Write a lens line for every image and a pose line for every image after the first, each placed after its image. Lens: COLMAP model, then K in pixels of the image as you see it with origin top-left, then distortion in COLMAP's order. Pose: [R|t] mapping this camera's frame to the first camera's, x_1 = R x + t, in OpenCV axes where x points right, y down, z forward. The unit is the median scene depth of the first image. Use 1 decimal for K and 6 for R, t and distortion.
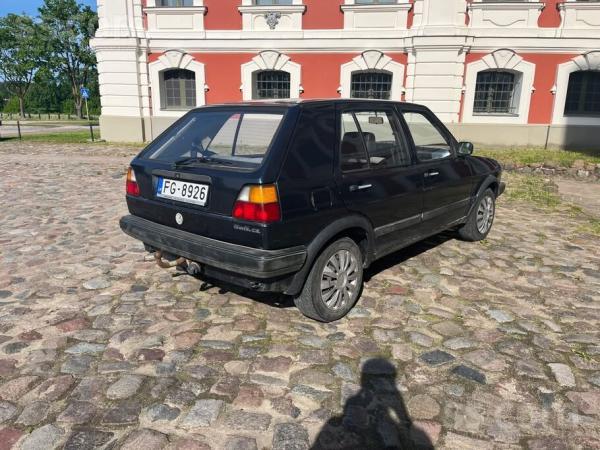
lens RADIAL K [[474.9, 0, 275.2], [0, 474.9, 223.4], [0, 0, 1]] dist [0.075920, -0.092011]
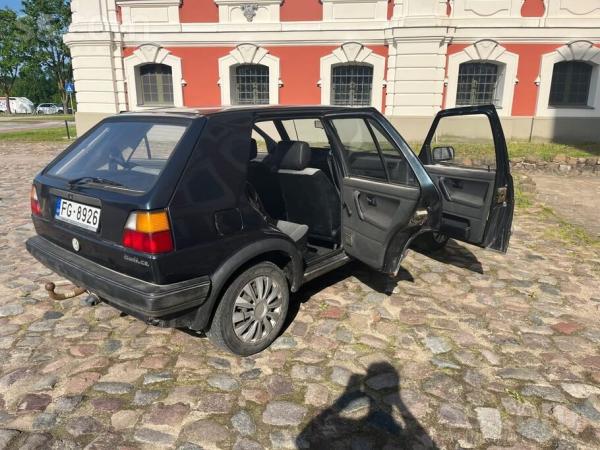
lens RADIAL K [[474.9, 0, 275.2], [0, 474.9, 223.4], [0, 0, 1]] dist [0.075920, -0.092011]
pose [[0.999888, -0.013860, 0.005641, 0.134126], [0.013760, 0.999754, 0.017399, -0.048171], [-0.005881, -0.017319, 0.999833, 0.081193]]
